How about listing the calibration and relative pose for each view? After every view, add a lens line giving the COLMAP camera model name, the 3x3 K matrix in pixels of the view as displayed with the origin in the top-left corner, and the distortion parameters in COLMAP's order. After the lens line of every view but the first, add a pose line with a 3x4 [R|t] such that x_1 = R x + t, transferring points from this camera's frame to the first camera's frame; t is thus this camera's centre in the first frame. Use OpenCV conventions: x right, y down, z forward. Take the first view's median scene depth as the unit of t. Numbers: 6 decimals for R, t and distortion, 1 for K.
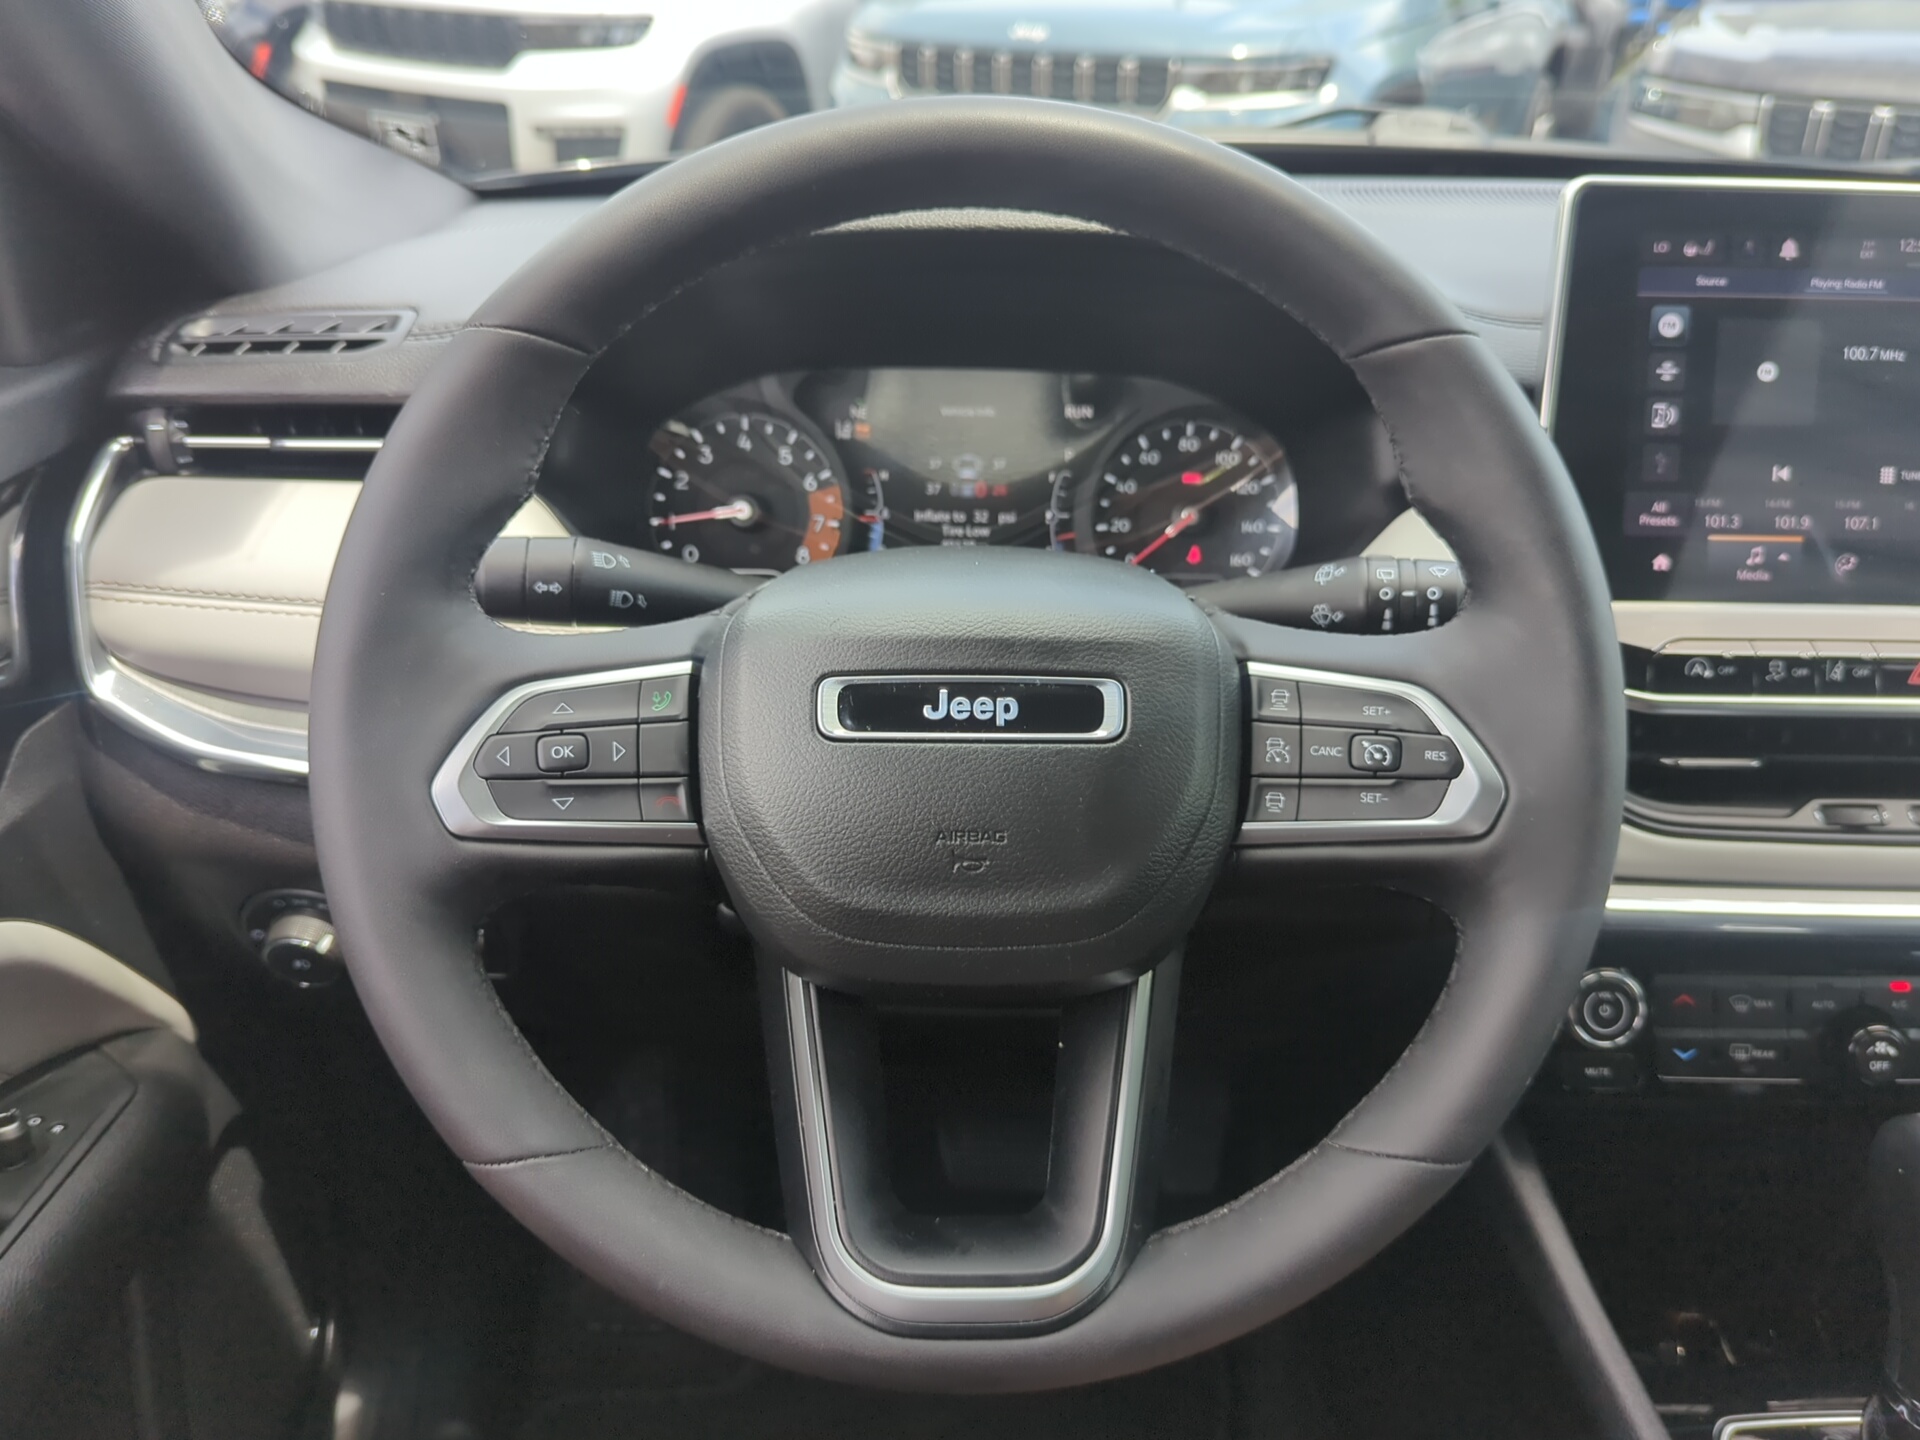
lens RADIAL K [[1556.0, 0, 966.6], [0, 1556.0, 699.8], [0, 0, 1]] dist [0.062347, -0.060653]
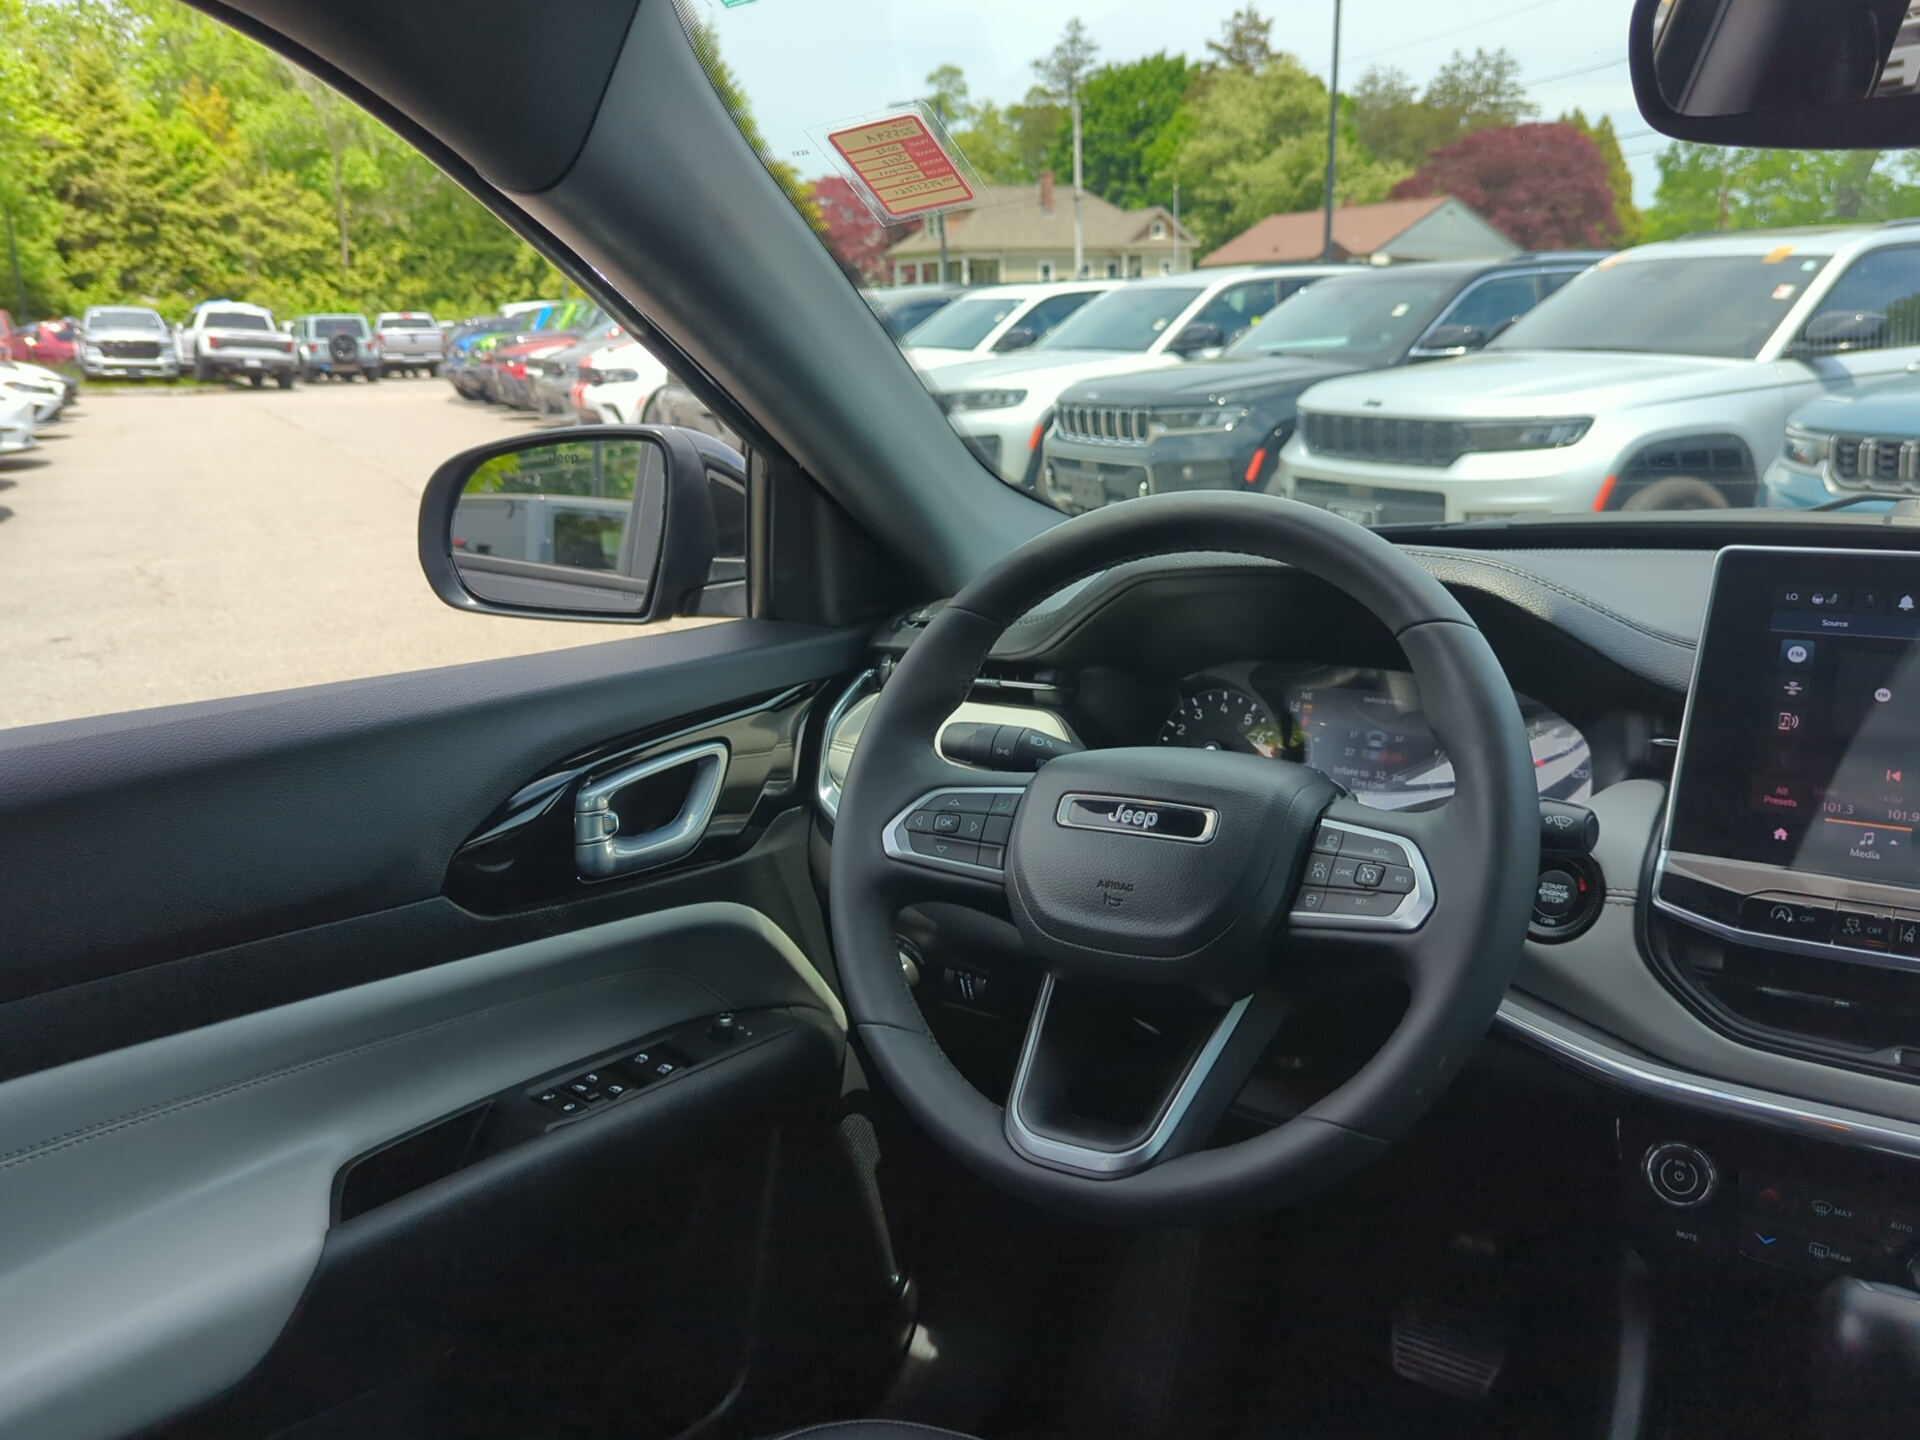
lens RADIAL K [[1556.0, 0, 976.7], [0, 1556.0, 687.9], [0, 0, 1]] dist [0.062347, -0.060653]
pose [[0.826804, 0.072137, -0.557846, 0.574991], [-0.202310, 0.963513, -0.175255, 0.146013], [0.524849, 0.257759, 0.811230, -0.386745]]
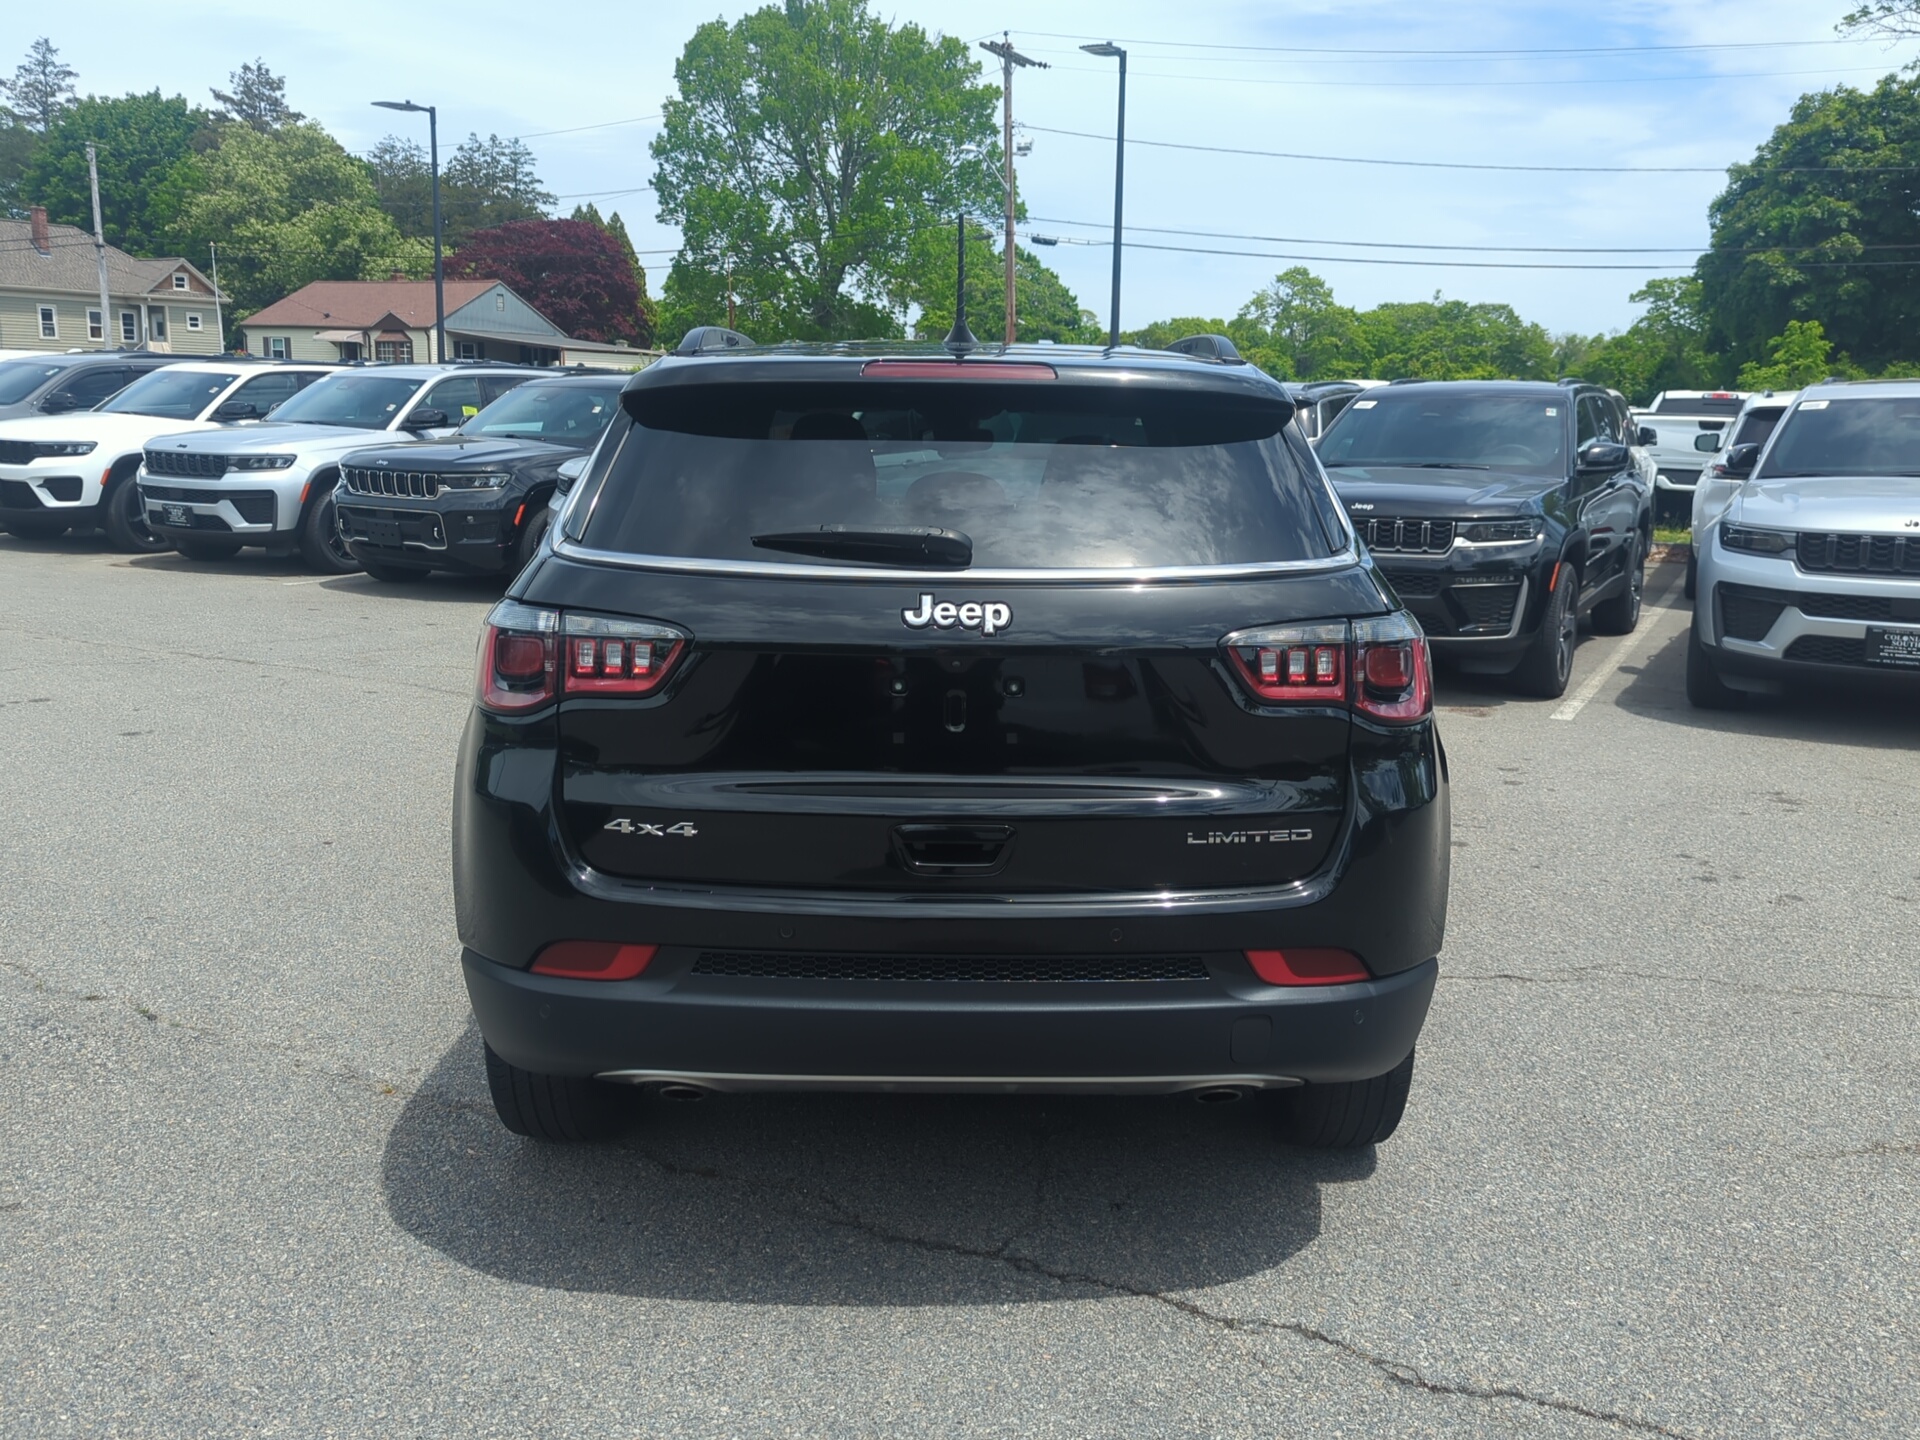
lens RADIAL K [[1556.0, 0, 976.7], [0, 1556.0, 703.5], [0, 0, 1]] dist [0.062347, -0.060653]
pose [[0.999913, -0.010800, -0.007591, 0.671689], [0.008395, 0.964030, -0.265662, 2.691488], [0.010187, 0.265575, 0.964036, -6.215648]]
